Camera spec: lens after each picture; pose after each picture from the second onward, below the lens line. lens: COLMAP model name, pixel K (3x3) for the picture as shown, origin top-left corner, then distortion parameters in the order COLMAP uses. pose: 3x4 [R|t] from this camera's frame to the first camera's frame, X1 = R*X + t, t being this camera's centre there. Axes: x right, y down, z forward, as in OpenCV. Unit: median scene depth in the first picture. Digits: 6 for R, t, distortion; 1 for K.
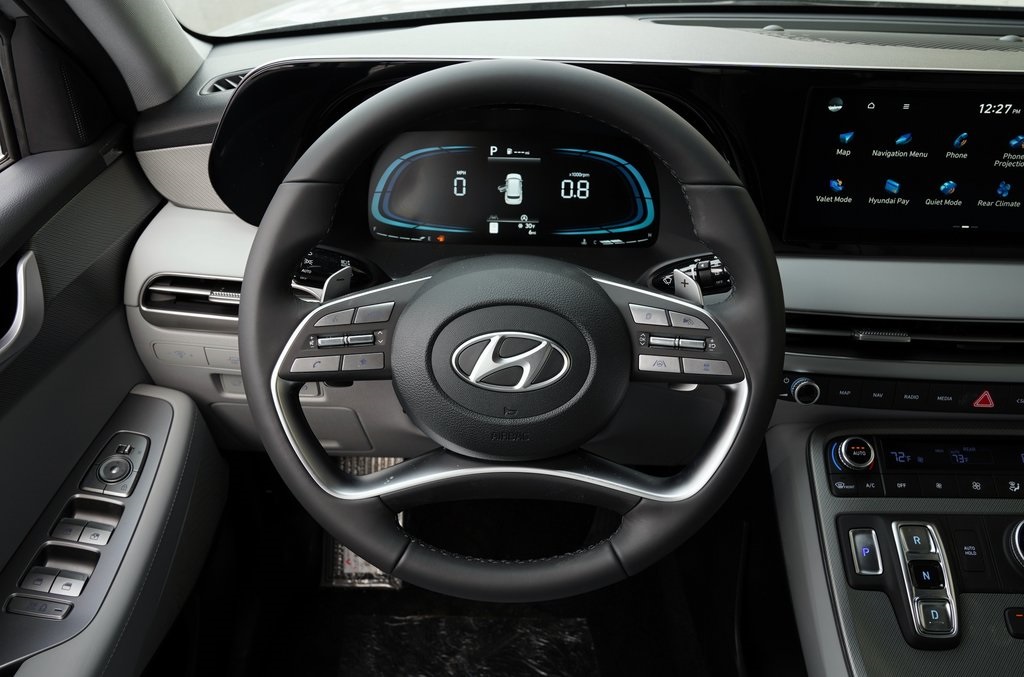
lens RADIAL K [[824.7, 0, 512.0], [0, 824.7, 338.5], [0, 0, 1]] dist [-0.095158, 0.118778]
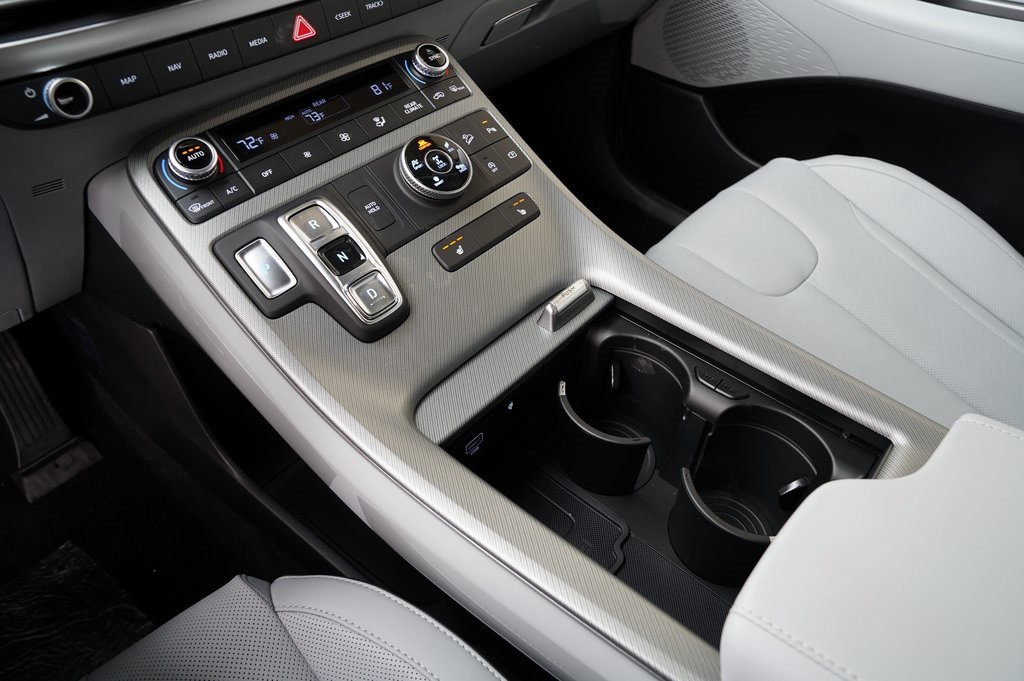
lens RADIAL K [[706.5, 0, 512.0], [0, 706.5, 340.5], [0, 0, 1]] dist [-0.133204, 0.092504]
pose [[0.651782, -0.525460, 0.546874, 0.202727], [0.383878, 0.850466, 0.359646, 0.179281], [-0.654078, -0.024478, 0.756031, 0.373430]]
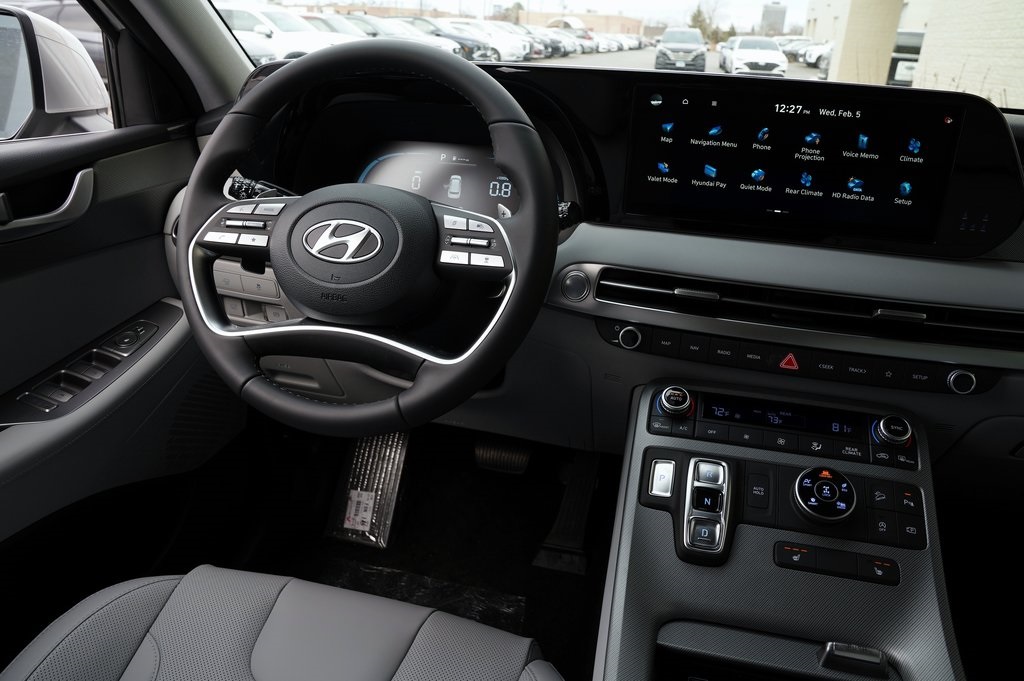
lens RADIAL K [[706.5, 0, 512.0], [0, 706.5, 340.5], [0, 0, 1]] dist [-0.133204, 0.092504]
pose [[0.969709, 0.107258, -0.219453, 0.434100], [-0.144572, 0.976191, -0.161710, 0.268341], [0.196883, 0.188538, 0.962128, -0.007690]]
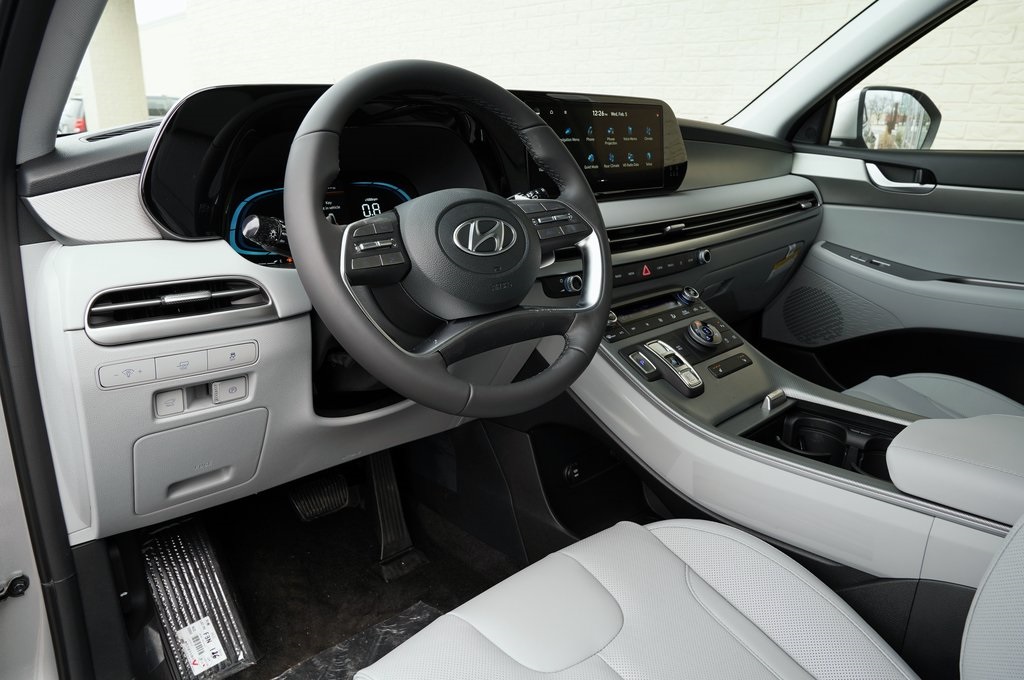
lens RADIAL K [[706.5, 0, 512.0], [0, 706.5, 340.0], [0, 0, 1]] dist [-0.133204, 0.092504]
pose [[0.731477, -0.217767, 0.646157, -0.664507], [0.381528, 0.916116, -0.123158, 0.300501], [-0.565135, 0.336614, 0.753202, 0.075079]]
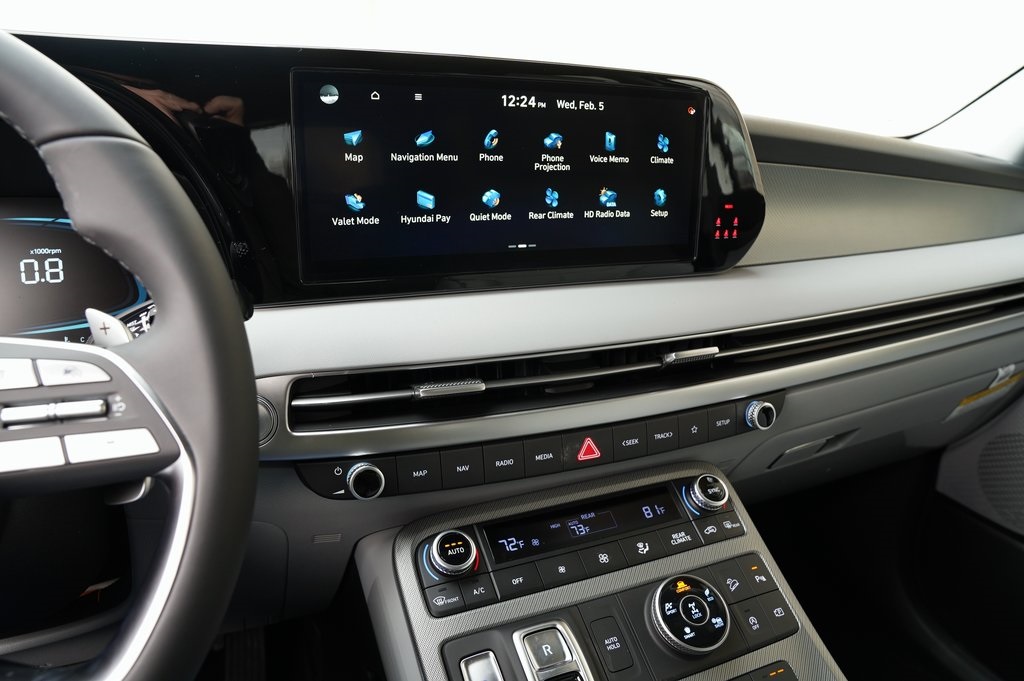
lens RADIAL K [[706.5, 0, 512.0], [0, 706.5, 340.5], [0, 0, 1]] dist [-0.133204, 0.092504]
pose [[0.910665, -0.112106, 0.397646, 0.255889], [0.197996, 0.963178, -0.181896, 0.086801], [-0.362612, 0.244379, 0.899328, 0.382418]]
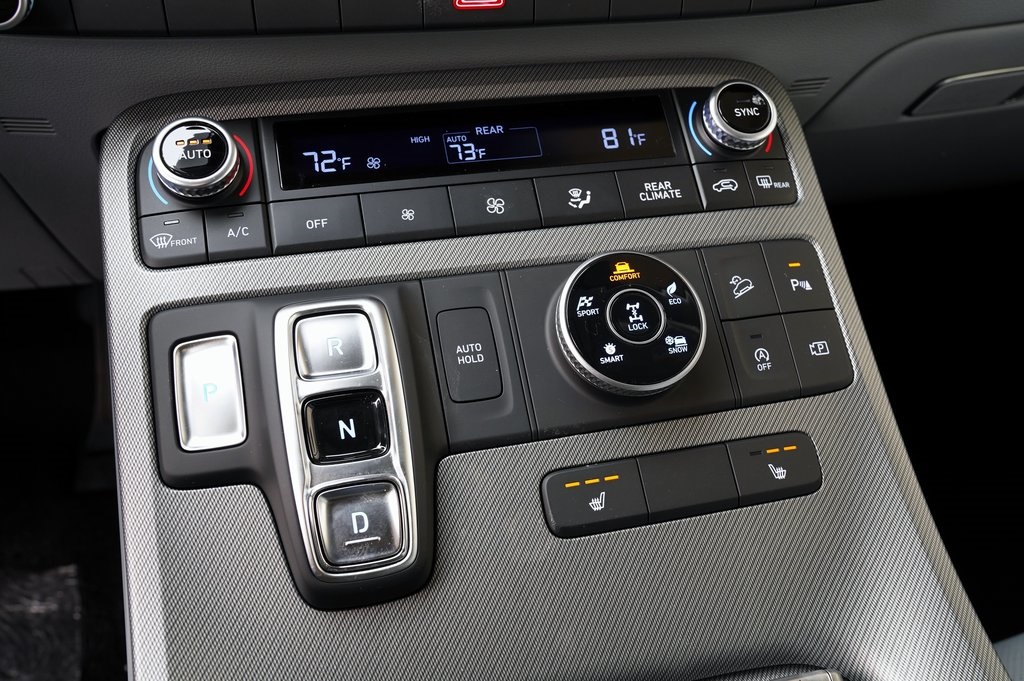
lens RADIAL K [[927.5, 0, 512.0], [0, 927.5, 340.5], [0, 0, 1]] dist [-0.043370, 0.011839]
pose [[0.967488, -0.136864, 0.212687, 0.495049], [0.102095, 0.980712, 0.166674, 0.181024], [-0.231397, -0.139541, 0.962800, 0.543623]]
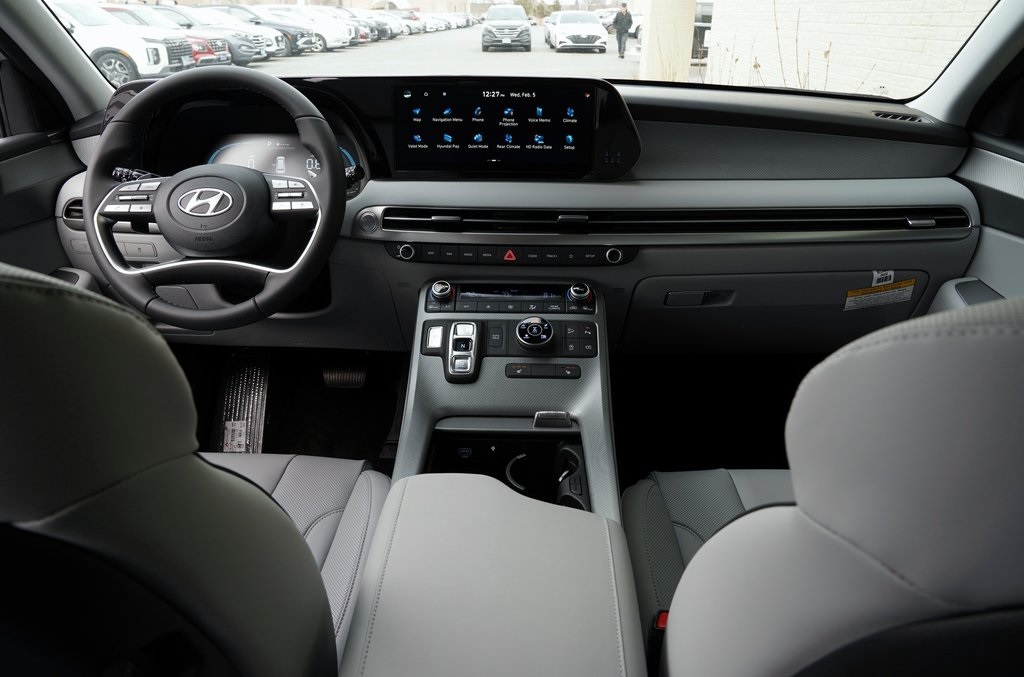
lens RADIAL K [[706.5, 0, 512.0], [0, 706.5, 338.5], [0, 0, 1]] dist [-0.133204, 0.092504]
pose [[0.999765, -0.003167, -0.021440, 0.644603], [-0.000171, 0.988084, -0.153918, 0.507011], [0.021672, 0.153886, 0.987851, -0.498220]]
